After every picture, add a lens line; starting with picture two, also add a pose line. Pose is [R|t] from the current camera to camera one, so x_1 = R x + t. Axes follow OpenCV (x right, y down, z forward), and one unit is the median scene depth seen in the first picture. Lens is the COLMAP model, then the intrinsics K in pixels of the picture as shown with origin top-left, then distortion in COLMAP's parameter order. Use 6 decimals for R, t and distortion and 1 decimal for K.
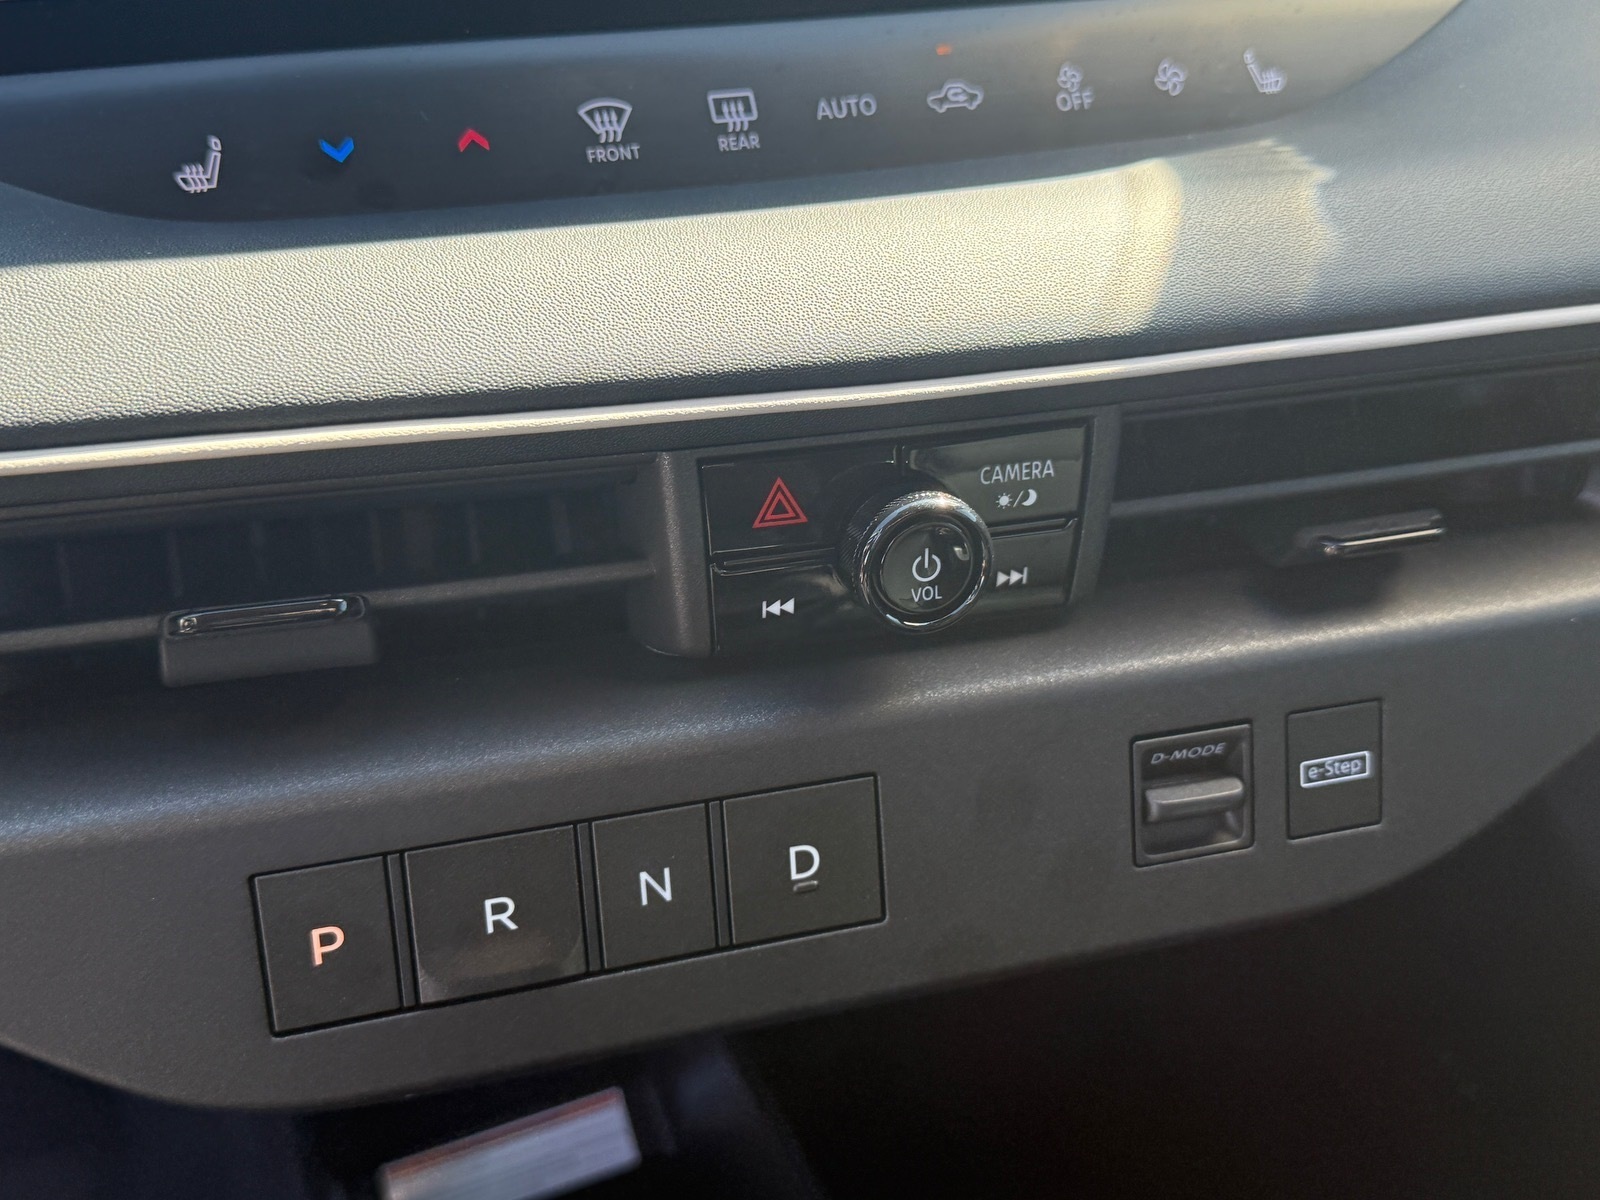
lens RADIAL K [[1704.9, 0, 807.1], [0, 1704.9, 609.7], [0, 0, 1]] dist [0.182783, -0.557597]
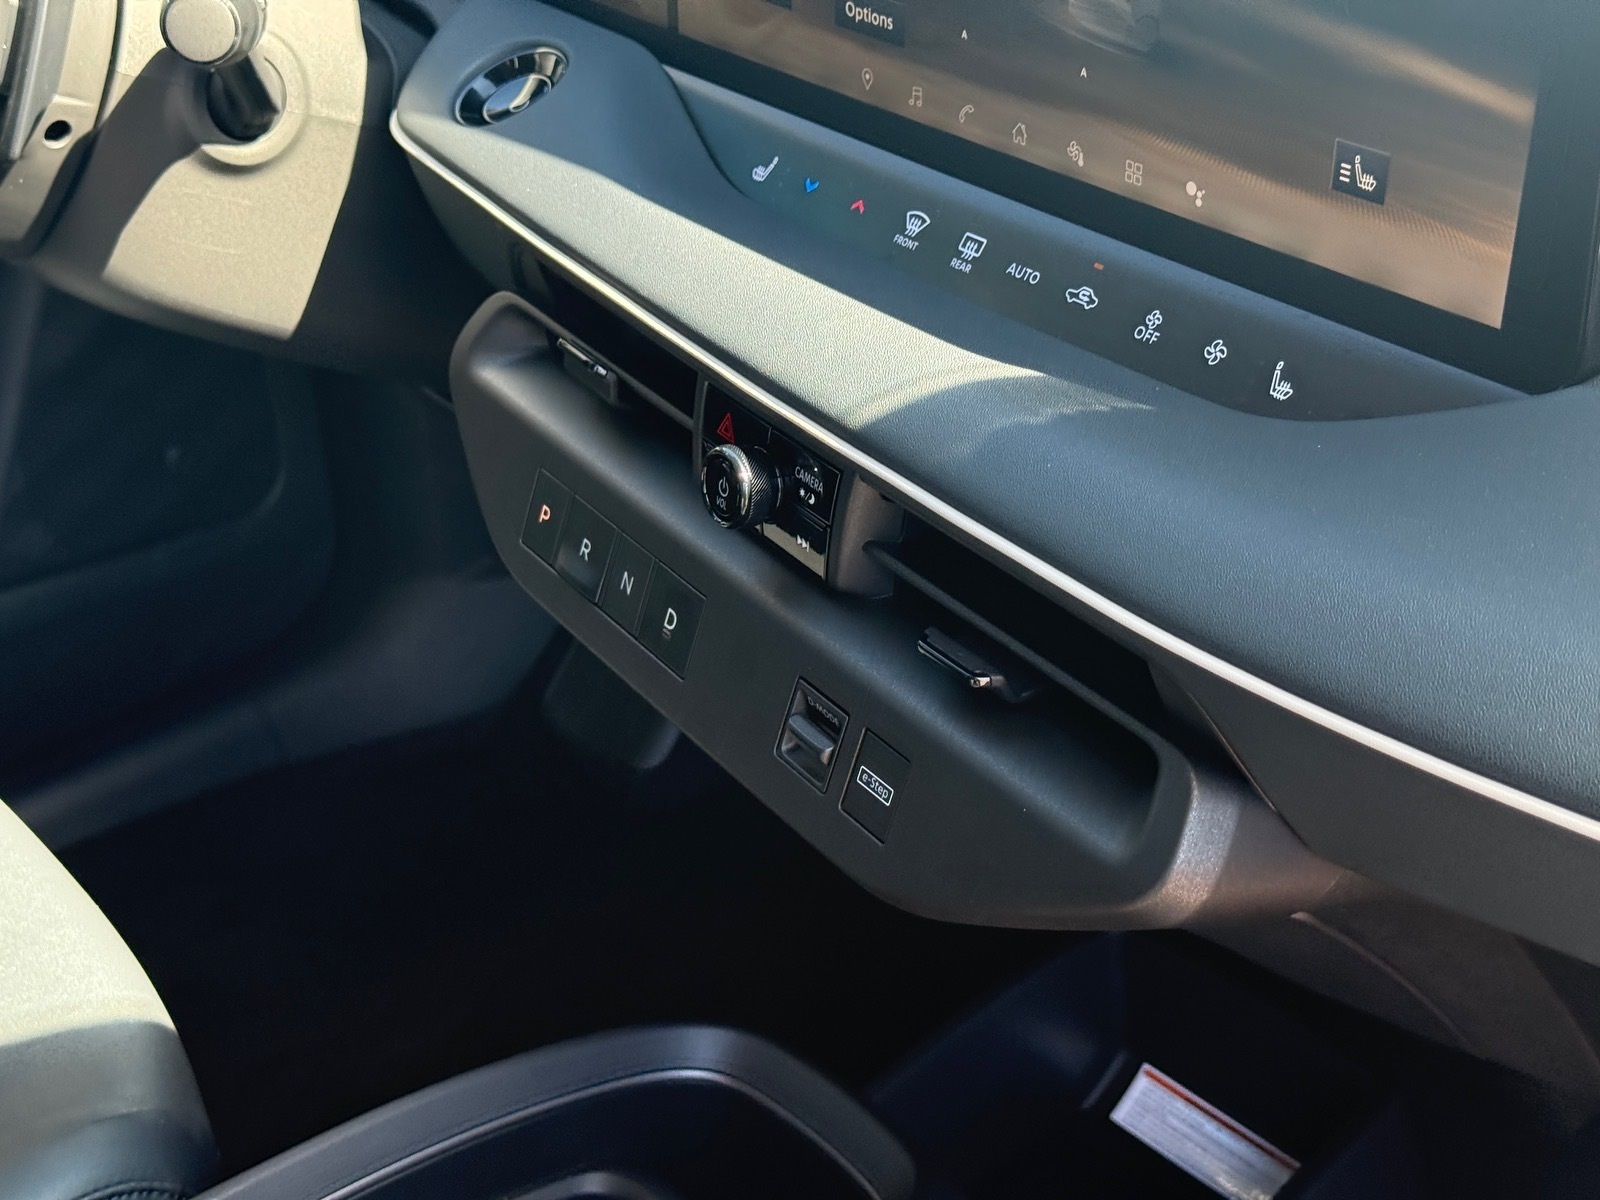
lens RADIAL K [[2262.1, 0, 797.4], [0, 2262.1, 605.1], [0, 0, 1]] dist [0.152538, -0.210117]
pose [[0.281289, 0.455027, -0.844883, 1.935675], [-0.485121, 0.827071, 0.283922, -0.570877], [0.827970, 0.330006, 0.453389, 0.053144]]
